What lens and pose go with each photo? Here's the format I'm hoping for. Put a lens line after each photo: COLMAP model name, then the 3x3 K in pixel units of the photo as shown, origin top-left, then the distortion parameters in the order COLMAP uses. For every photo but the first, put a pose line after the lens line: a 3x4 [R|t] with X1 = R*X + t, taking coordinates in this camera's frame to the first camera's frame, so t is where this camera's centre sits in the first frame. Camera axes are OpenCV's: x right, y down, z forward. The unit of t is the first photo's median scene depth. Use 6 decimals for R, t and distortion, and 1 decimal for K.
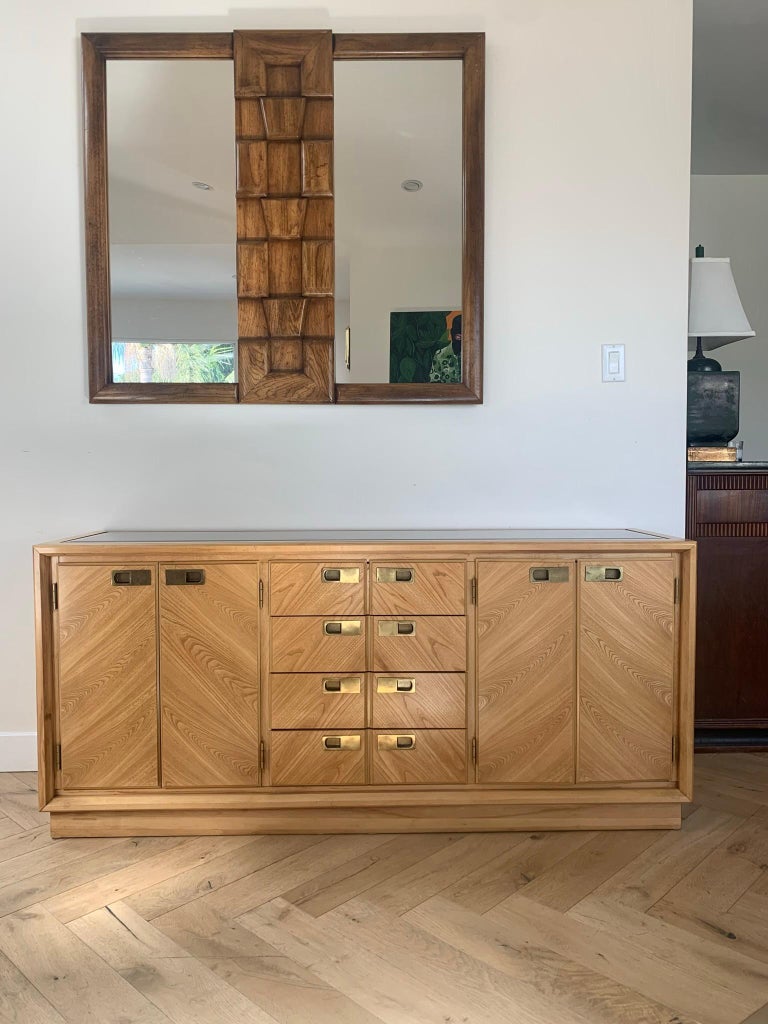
lens RADIAL K [[780.1, 0, 406.1], [0, 780.1, 509.6], [0, 0, 1]] dist [0.057671, -0.004951]
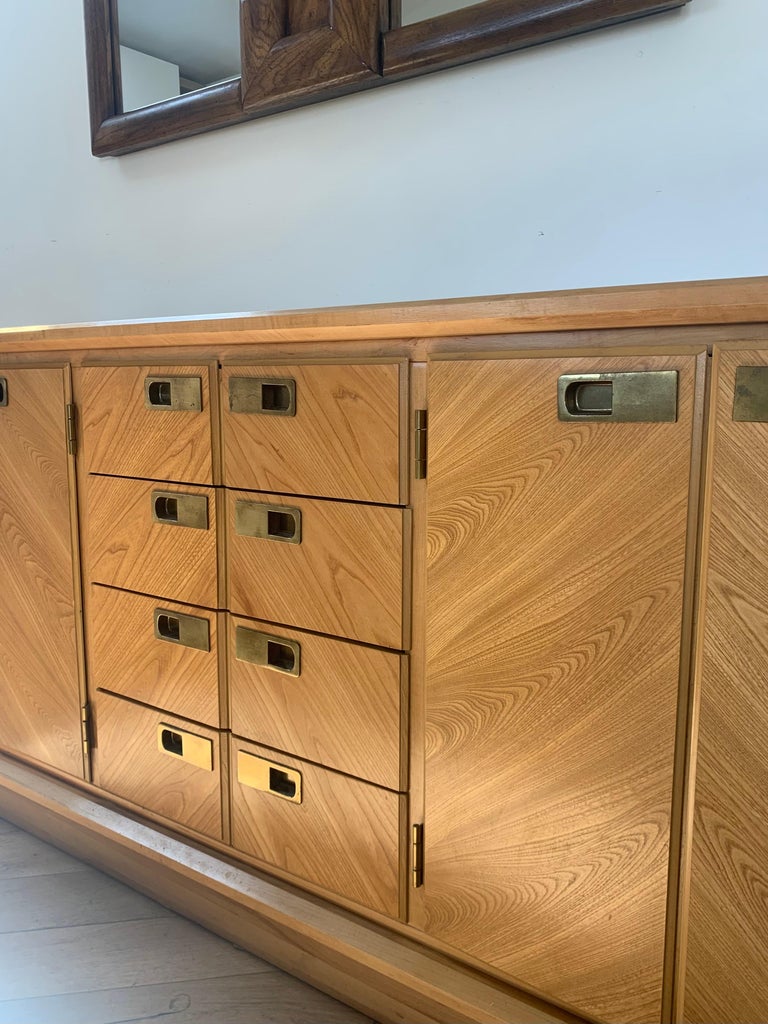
lens RADIAL K [[848.5, 0, 384.0], [0, 848.5, 512.0], [0, 0, 1]] dist [0.103333, -0.213625]
pose [[0.784269, 0.091779, -0.613595, 0.326381], [-0.028914, 0.993330, 0.111621, 0.093914], [0.619746, -0.069799, 0.781692, 0.683700]]
